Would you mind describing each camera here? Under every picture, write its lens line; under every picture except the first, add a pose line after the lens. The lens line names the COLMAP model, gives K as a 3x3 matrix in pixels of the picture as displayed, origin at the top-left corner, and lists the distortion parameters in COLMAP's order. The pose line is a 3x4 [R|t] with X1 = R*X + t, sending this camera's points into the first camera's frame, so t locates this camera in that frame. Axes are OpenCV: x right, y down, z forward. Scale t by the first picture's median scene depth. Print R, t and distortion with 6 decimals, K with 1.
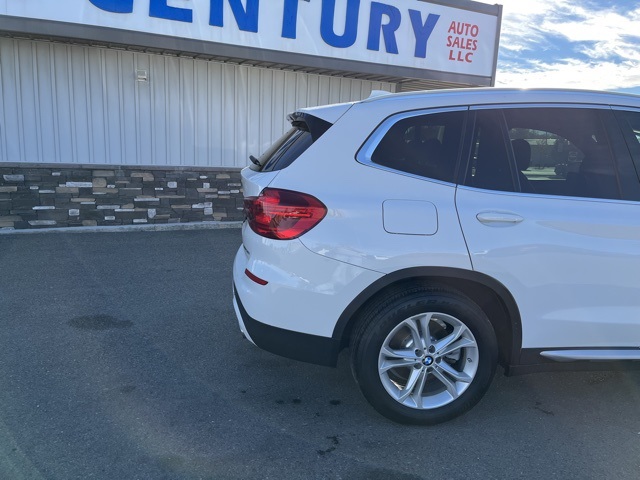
lens RADIAL K [[487.1, 0, 310.6], [0, 487.1, 235.9], [0, 0, 1]] dist [0.078426, -0.107026]
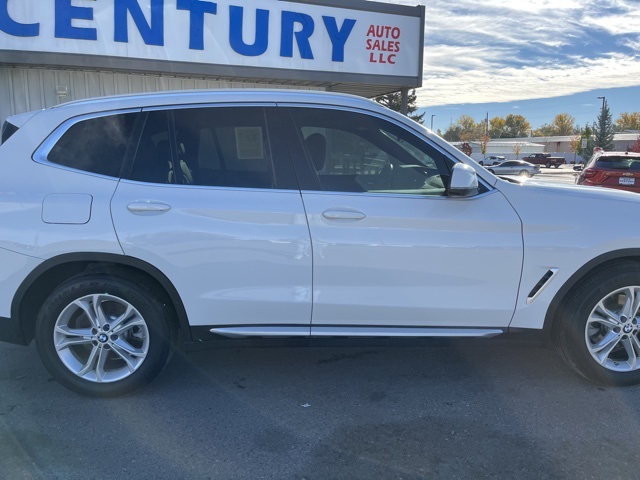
lens RADIAL K [[487.1, 0, 313.4], [0, 487.1, 235.1], [0, 0, 1]] dist [0.078426, -0.107026]
pose [[0.996382, -0.022876, -0.081848, 0.273063], [0.021613, 0.999634, -0.016283, 0.017107], [0.082190, 0.014455, 0.996512, -0.023719]]
